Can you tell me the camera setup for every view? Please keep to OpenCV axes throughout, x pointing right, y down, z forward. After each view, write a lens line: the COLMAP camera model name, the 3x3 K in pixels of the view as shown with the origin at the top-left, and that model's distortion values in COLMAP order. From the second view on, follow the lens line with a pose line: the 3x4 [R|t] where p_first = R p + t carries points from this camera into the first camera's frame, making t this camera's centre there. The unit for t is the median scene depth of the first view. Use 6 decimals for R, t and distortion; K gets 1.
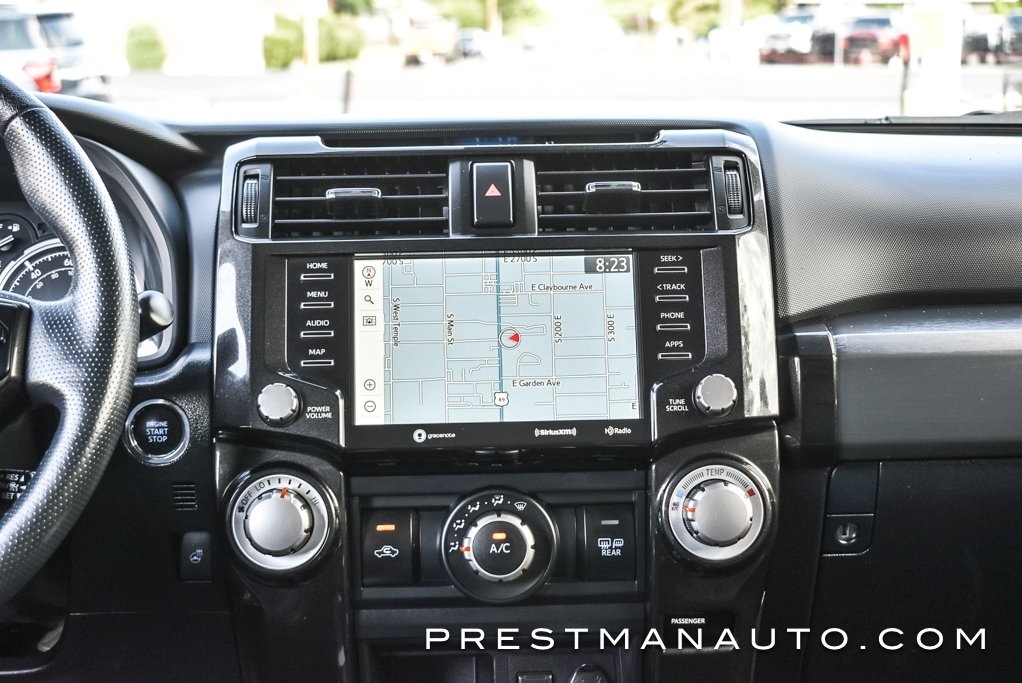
lens RADIAL K [[1724.1, 0, 486.9], [0, 1724.1, 349.7], [0, 0, 1]] dist [-0.047605, 0.000000]
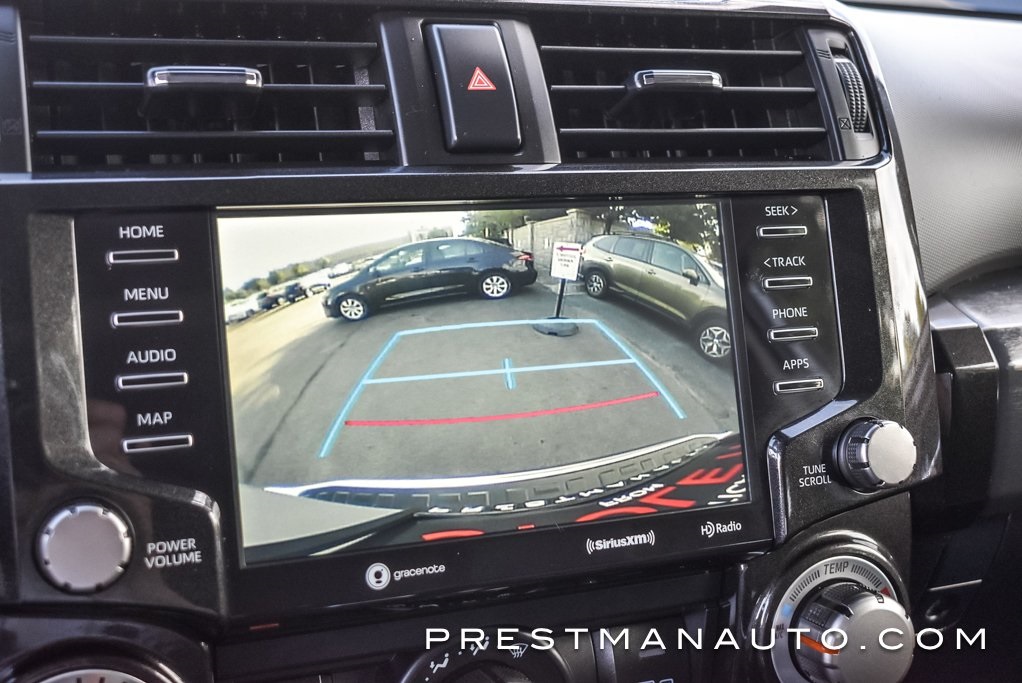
lens RADIAL K [[1285.0, 0, 506.5], [0, 1285.0, 339.3], [0, 0, 1]] dist [-0.030215, 0.000000]
pose [[0.933811, -0.041676, 0.355331, -0.130487], [-0.004761, 0.991656, 0.128821, -0.065033], [-0.357735, -0.121986, 0.925821, 0.632845]]
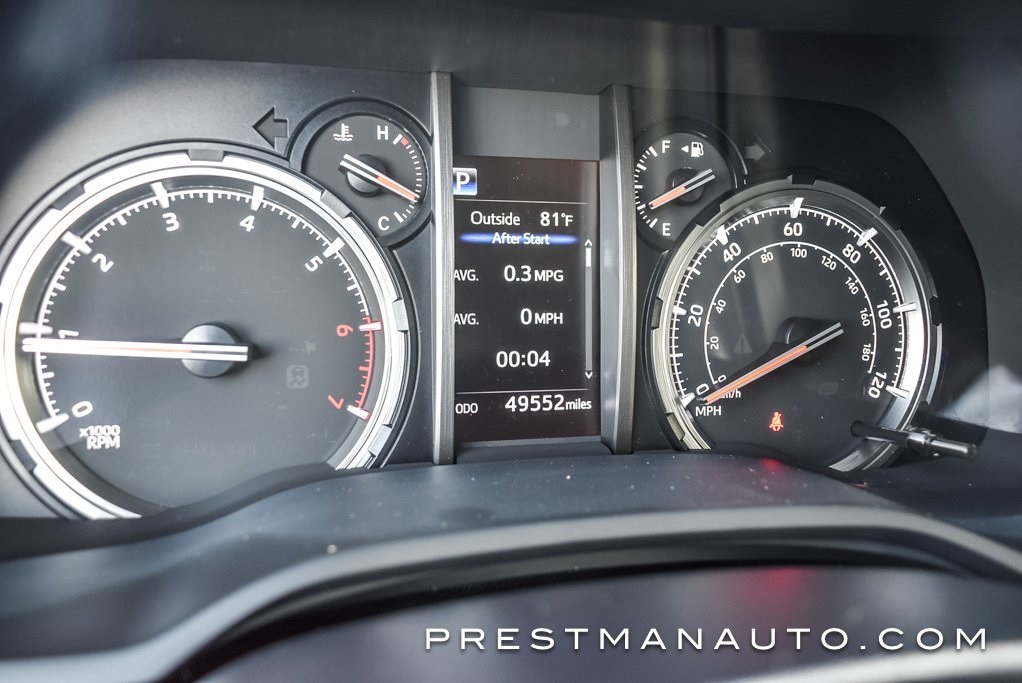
lens RADIAL K [[778.5, 0, 509.1], [0, 778.5, 337.7], [0, 0, 1]] dist [-0.027512, 0.017980]
pose [[0.972993, 0.004643, 0.230786, -0.418764], [-0.051684, 0.978796, 0.198210, -0.067928], [-0.224973, -0.204785, 0.952602, 0.901950]]
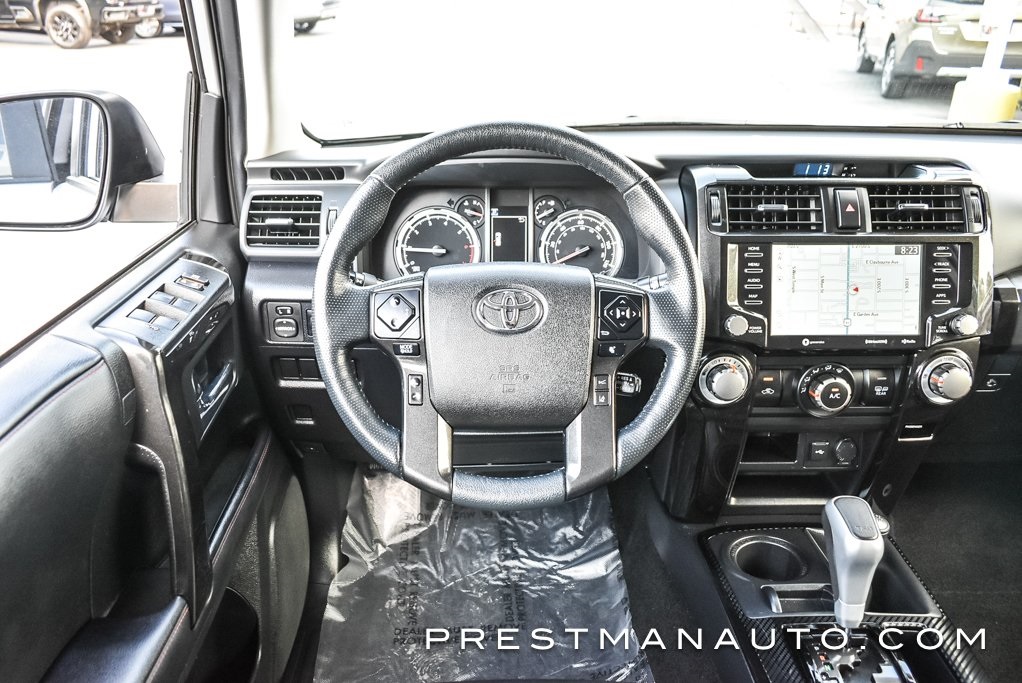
lens RADIAL K [[778.5, 0, 504.0], [0, 778.5, 339.5], [0, 0, 1]] dist [-0.027512, 0.017980]
pose [[0.999787, 0.020218, -0.004145, -0.360627], [-0.018389, 0.963833, 0.265873, -0.170910], [0.009371, -0.265740, 0.963999, 0.164501]]
